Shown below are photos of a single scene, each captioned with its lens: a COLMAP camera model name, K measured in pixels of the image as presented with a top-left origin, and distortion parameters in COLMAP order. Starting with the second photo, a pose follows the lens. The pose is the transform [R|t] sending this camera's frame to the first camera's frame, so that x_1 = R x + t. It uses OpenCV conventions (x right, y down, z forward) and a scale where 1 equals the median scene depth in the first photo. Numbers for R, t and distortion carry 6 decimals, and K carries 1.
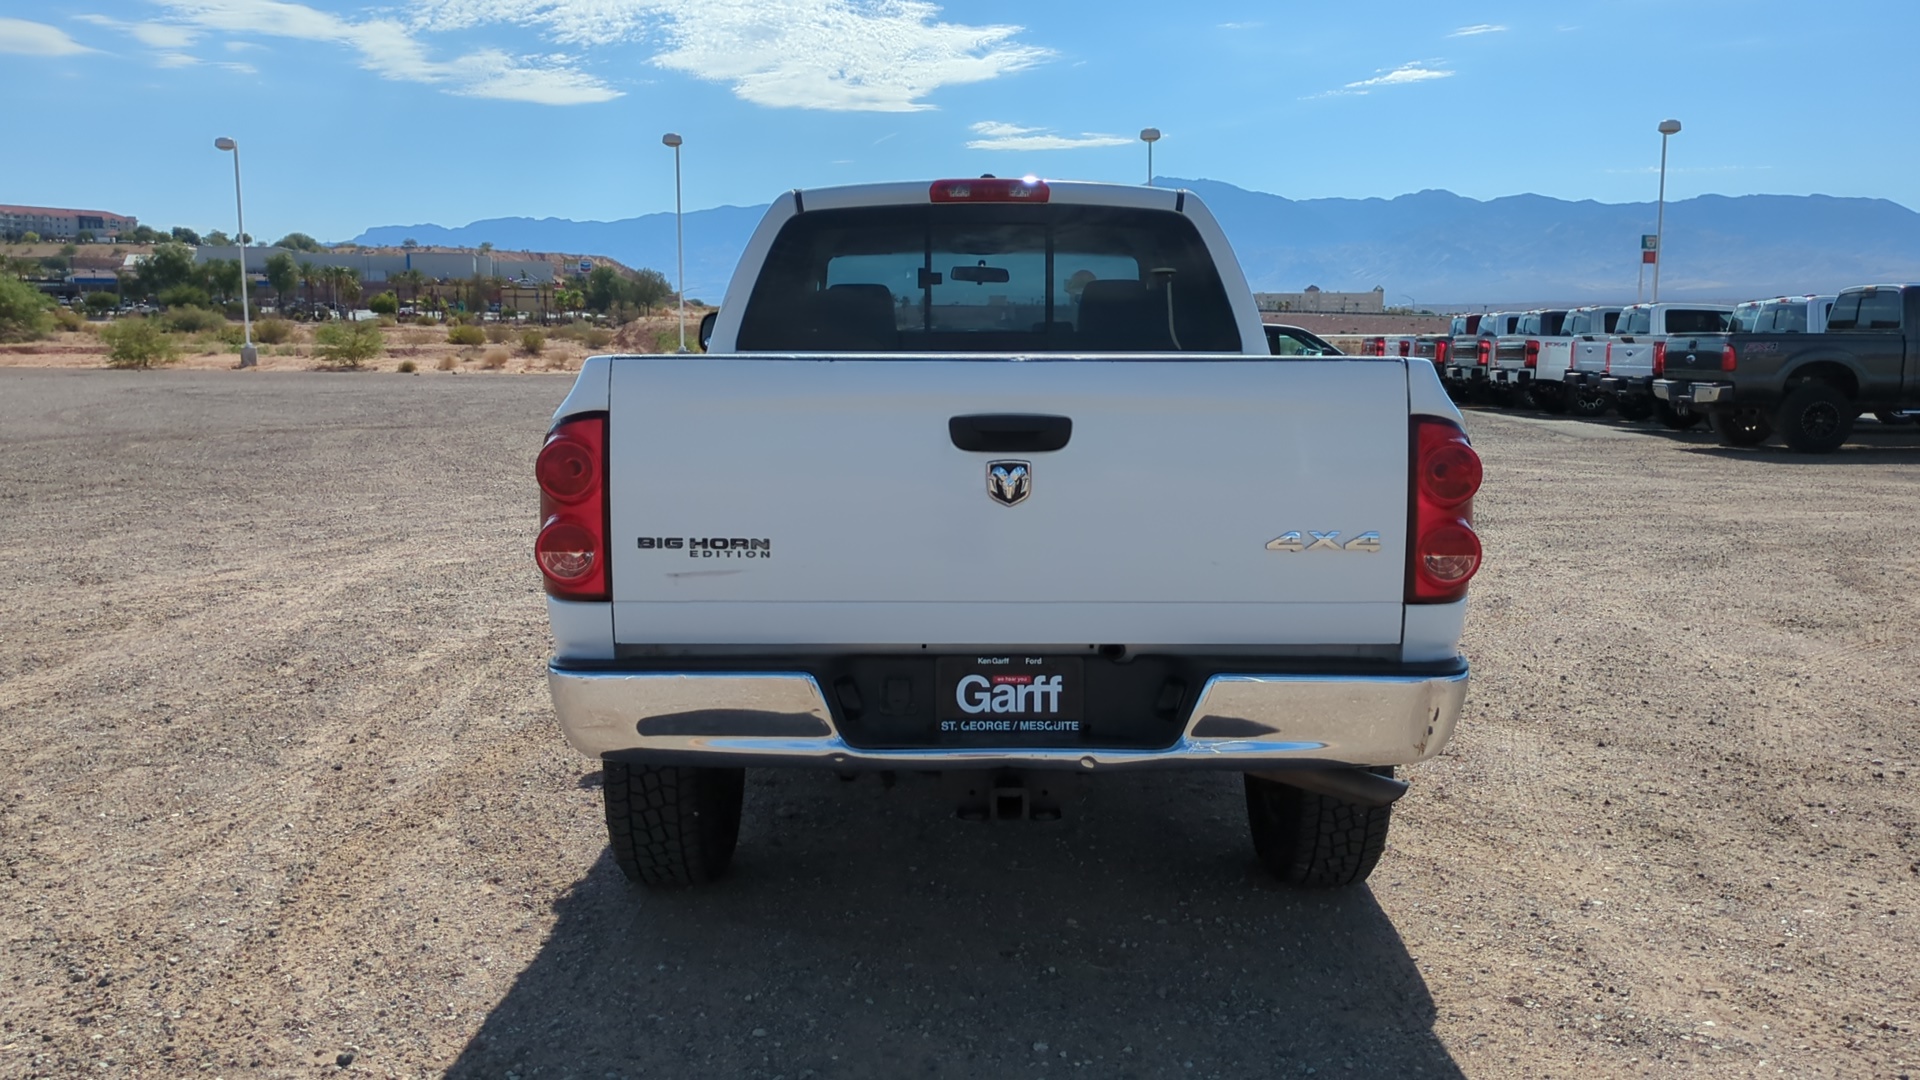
lens RADIAL K [[1627.2, 0, 951.6], [0, 1627.2, 544.4], [0, 0, 1]] dist [0.095369, -0.141930]
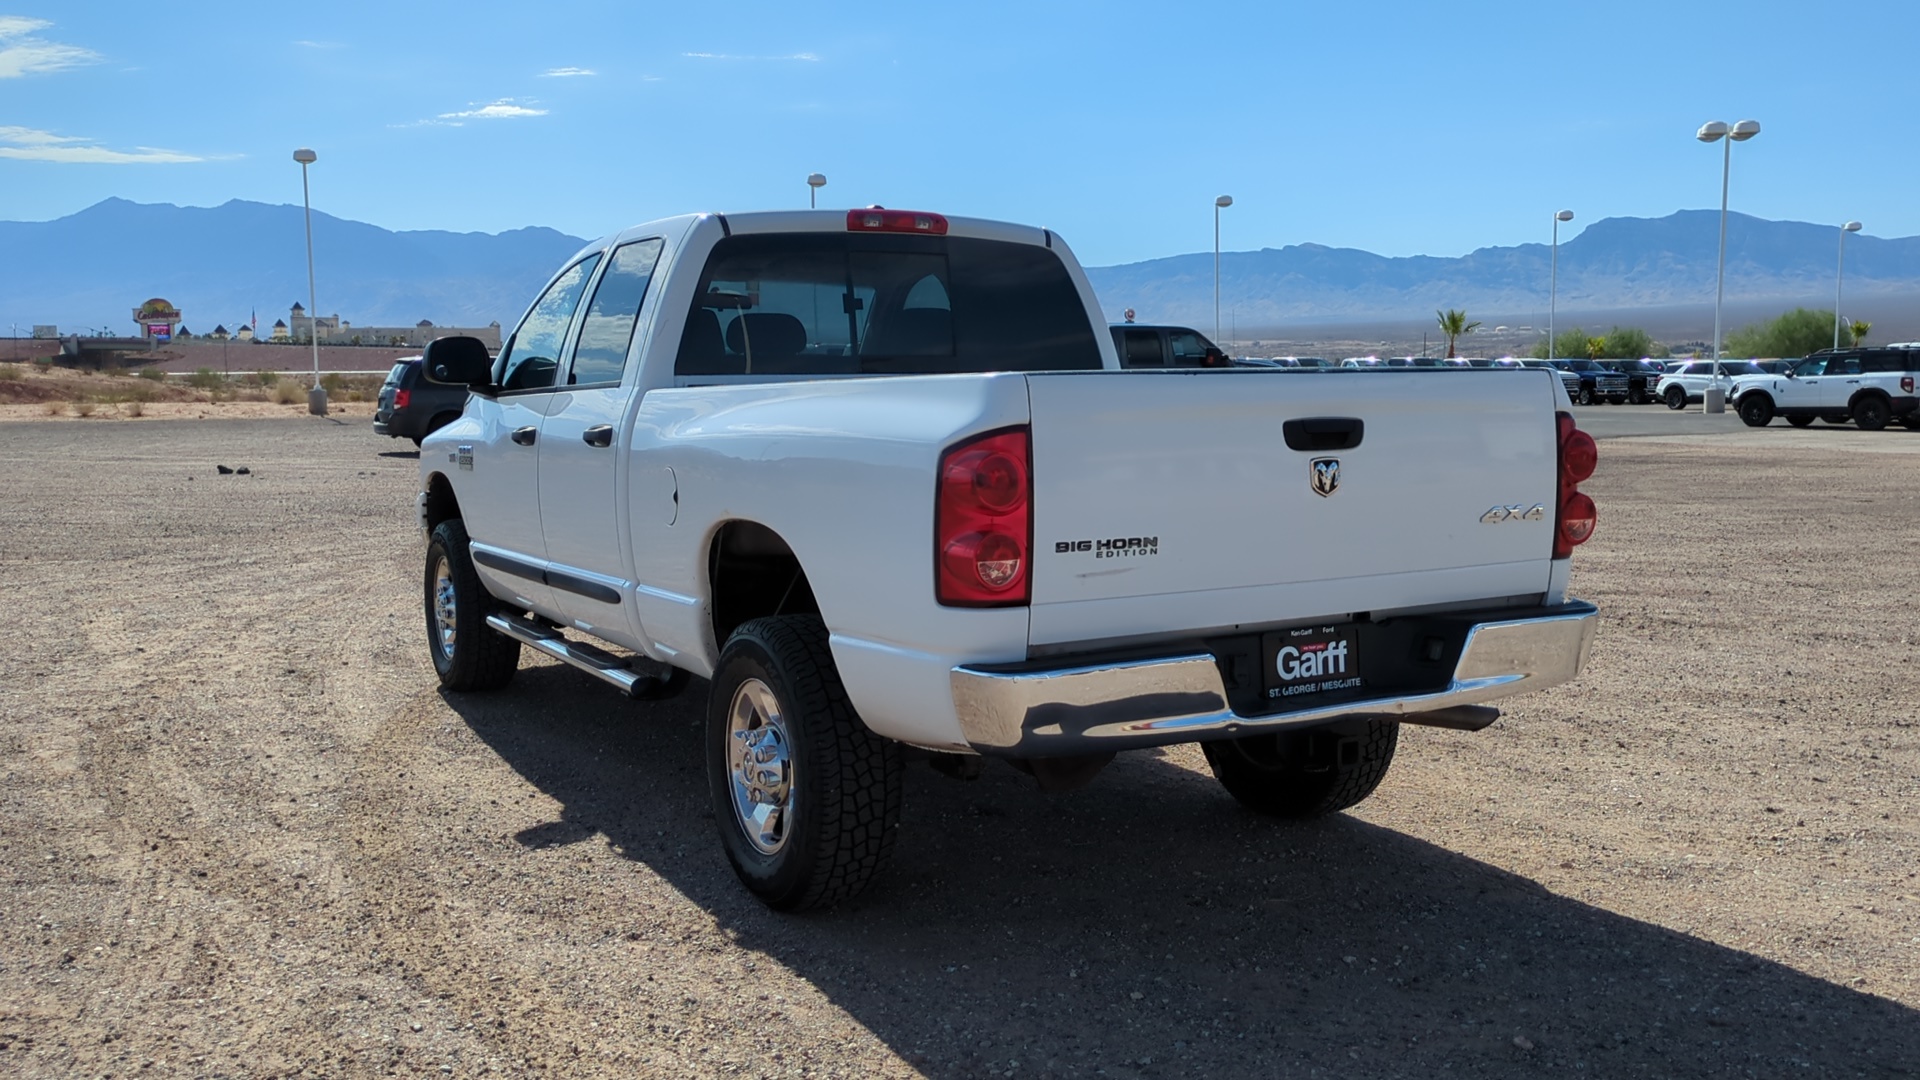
lens RADIAL K [[1642.2, 0, 962.9], [0, 1642.2, 537.8], [0, 0, 1]] dist [0.098234, -0.002243]
pose [[0.865372, -0.057299, 0.497843, -0.758712], [0.070261, 0.997502, -0.007324, -0.003768], [-0.496180, 0.041317, 0.867236, 0.102401]]
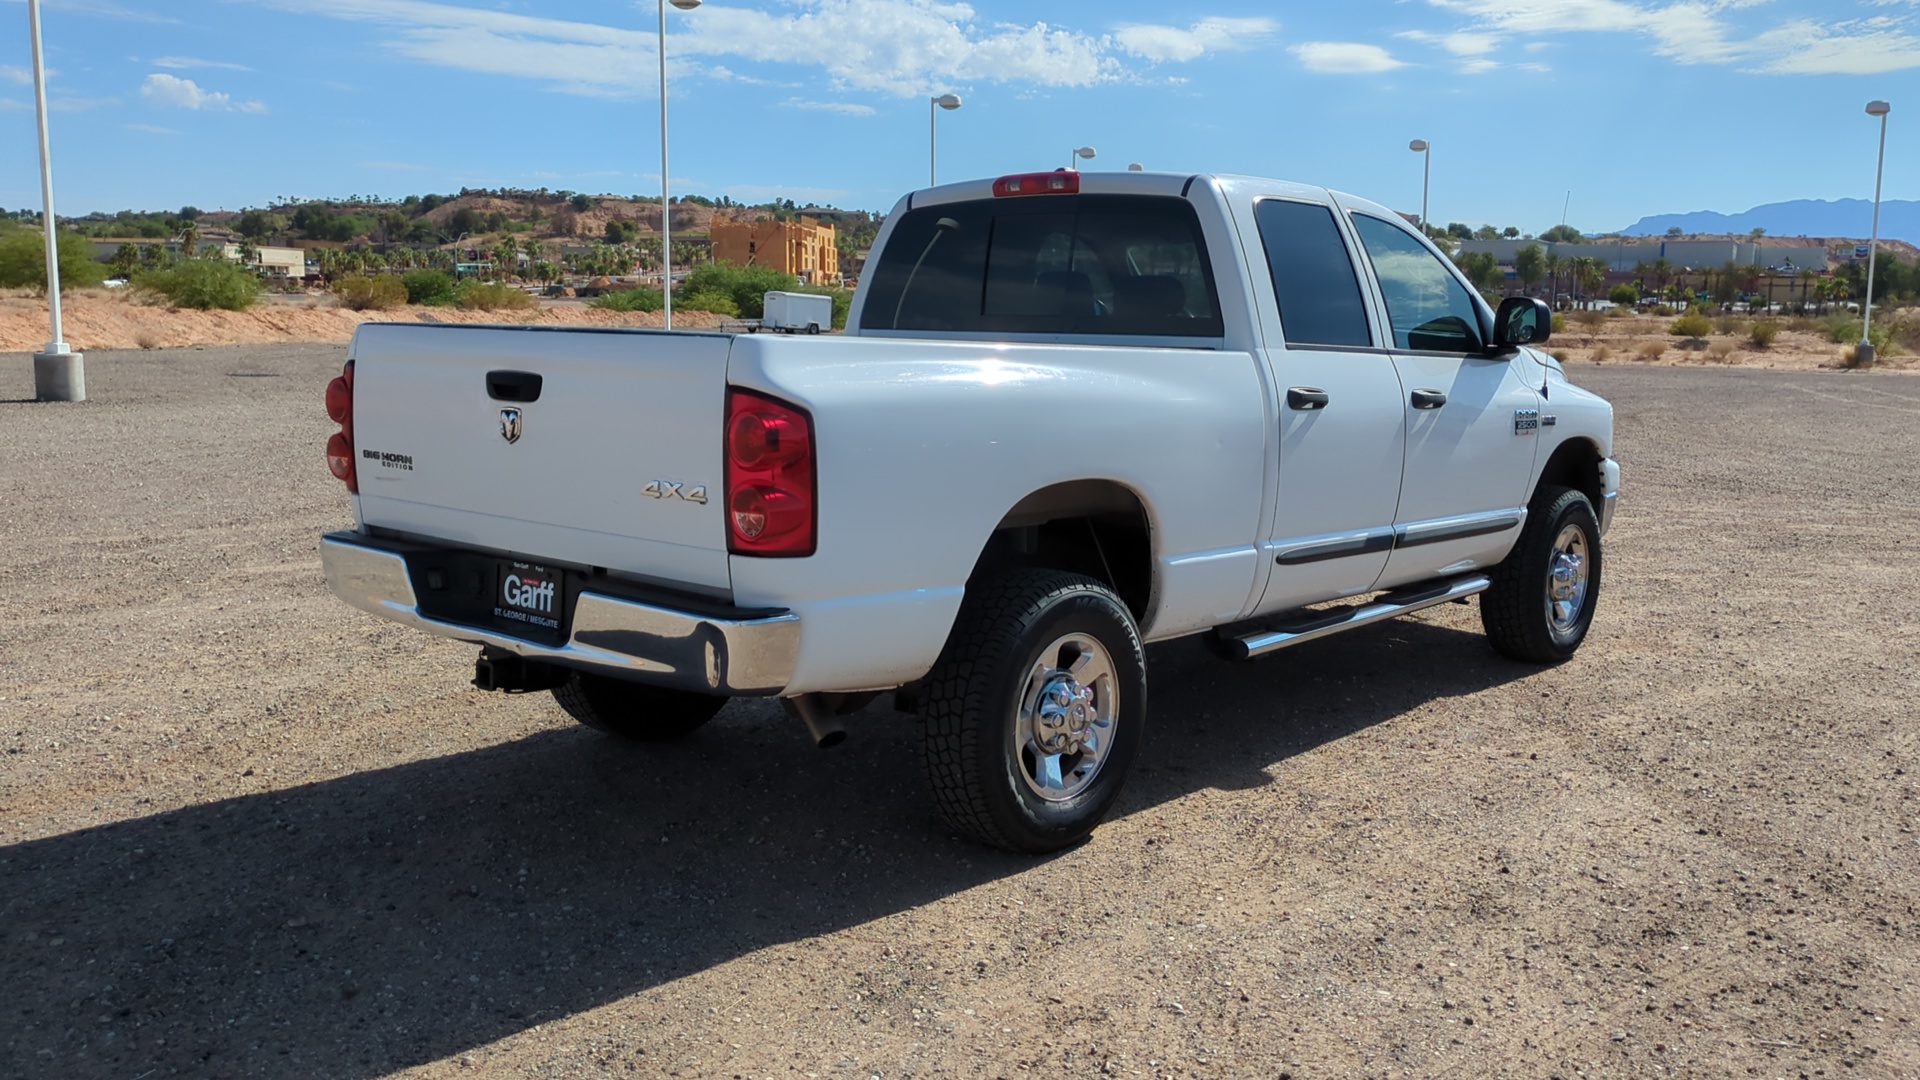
lens RADIAL K [[1611.6, 0, 963.0], [0, 1611.6, 536.9], [0, 0, 1]] dist [0.040496, -0.019151]
pose [[0.756491, 0.099017, -0.646465, 1.102742], [-0.096973, 0.994528, 0.038851, -0.033519], [0.646775, 0.033299, 0.761954, 0.257131]]
